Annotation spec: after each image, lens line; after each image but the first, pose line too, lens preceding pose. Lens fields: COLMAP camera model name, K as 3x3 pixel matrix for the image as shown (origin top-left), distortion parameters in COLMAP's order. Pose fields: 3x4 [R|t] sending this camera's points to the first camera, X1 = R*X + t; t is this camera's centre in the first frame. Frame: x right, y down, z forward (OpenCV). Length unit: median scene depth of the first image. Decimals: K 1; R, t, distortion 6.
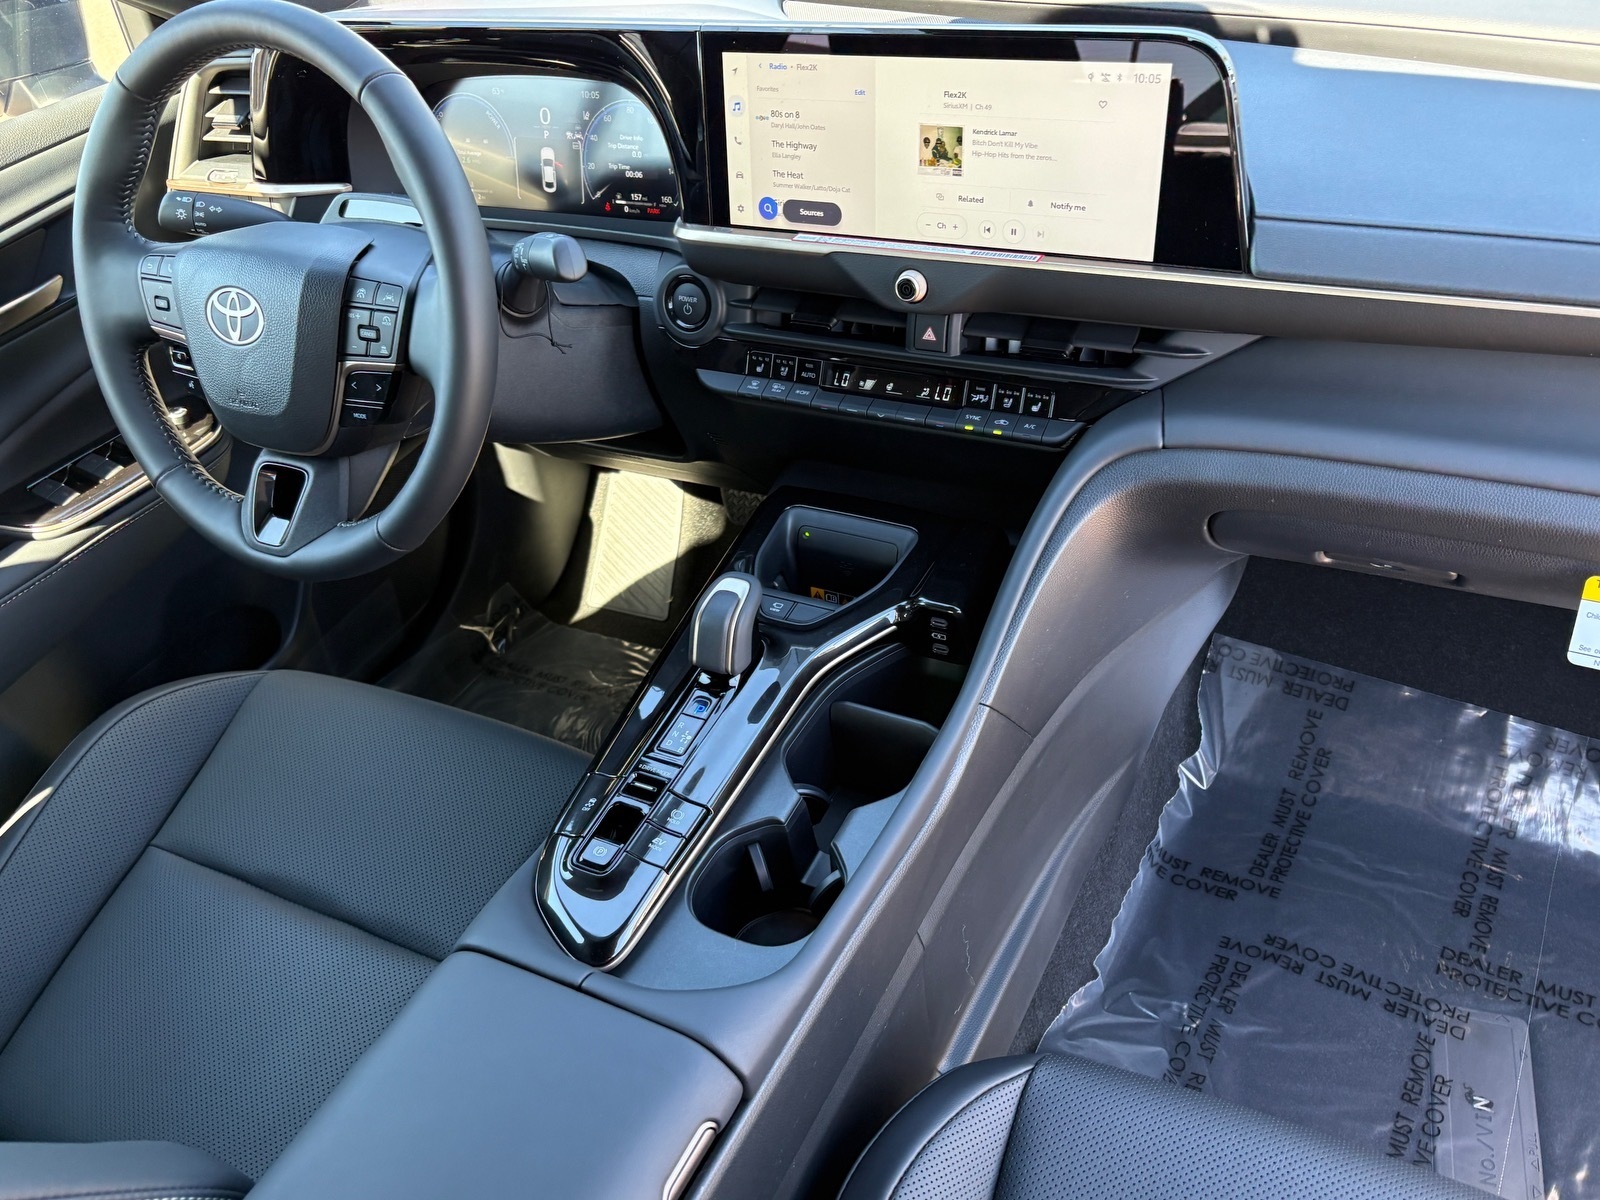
lens RADIAL K [[1292.8, 0, 800.0], [0, 1292.8, 600.0], [0, 0, 1]] dist [0.012782, -0.001047]
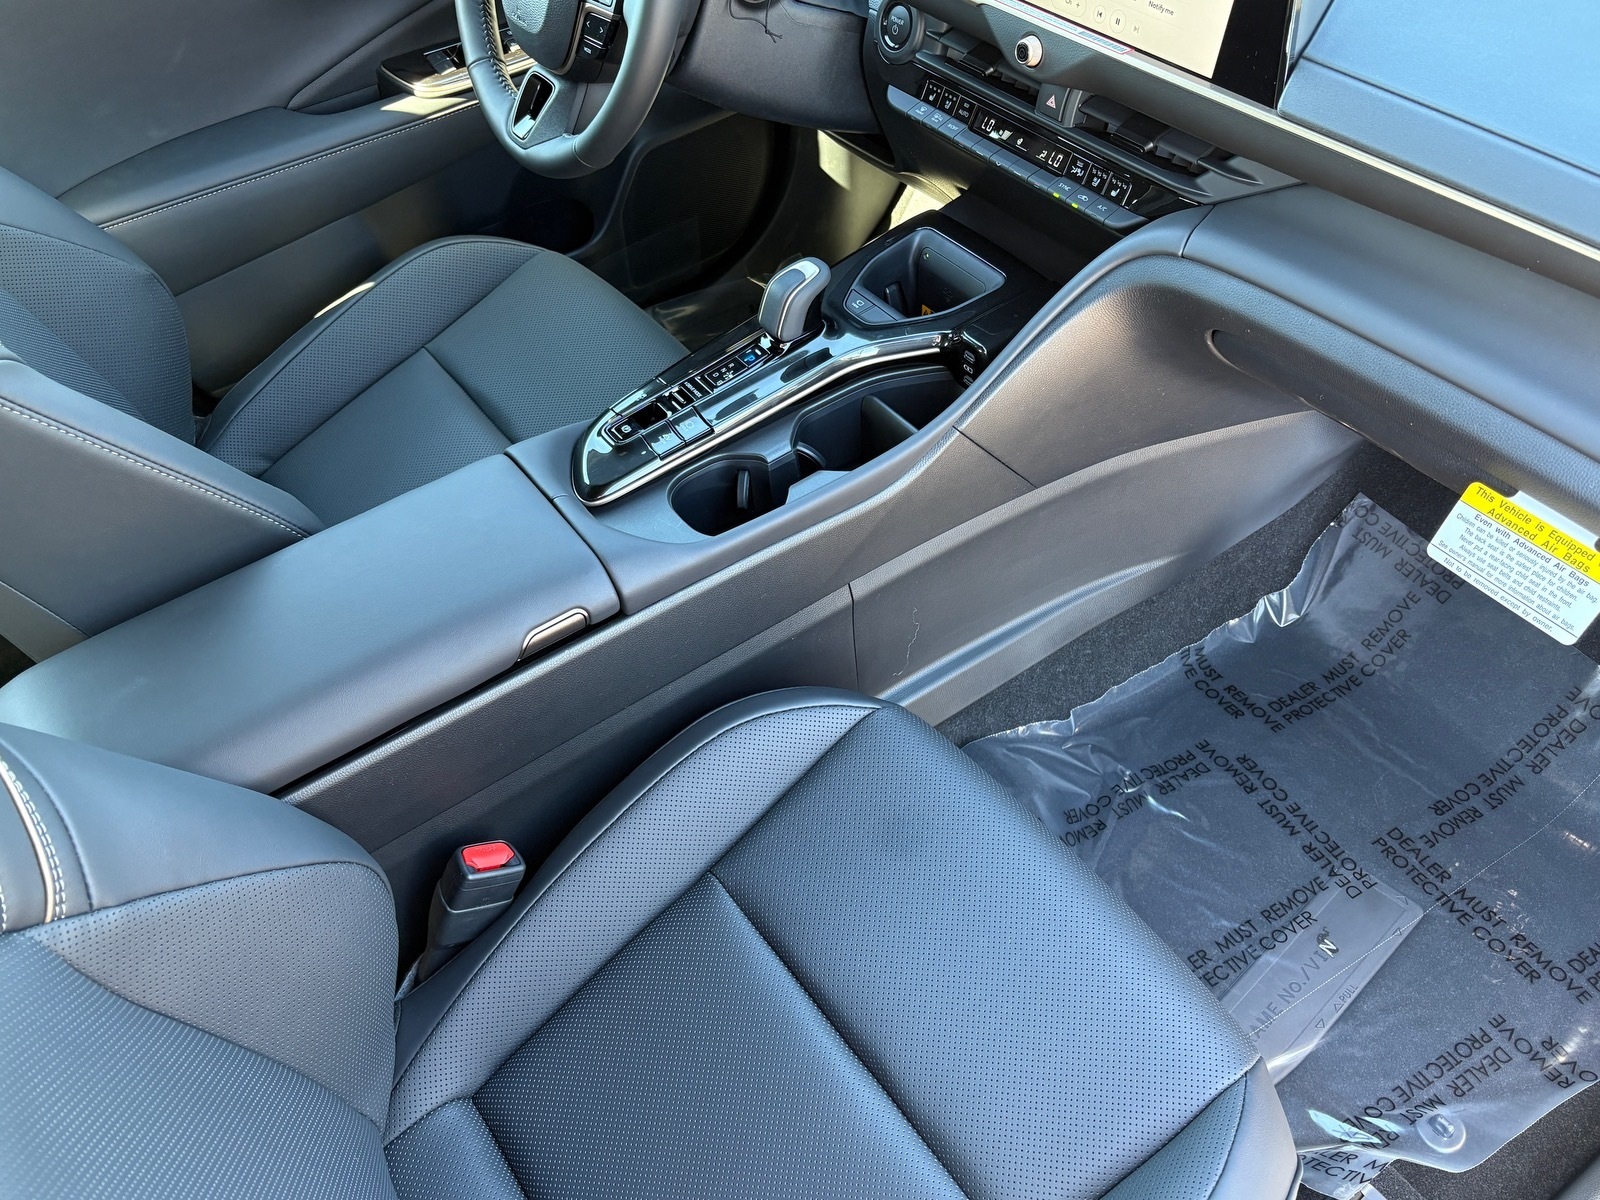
lens RADIAL K [[1293.0, 0, 800.0], [0, 1293.0, 600.0], [0, 0, 1]] dist [0.067466, -0.178349]
pose [[0.883424, 0.367037, -0.291284, 0.380728], [-0.302452, 0.921457, 0.243801, -0.017843], [0.357890, -0.127281, 0.925048, -0.157503]]
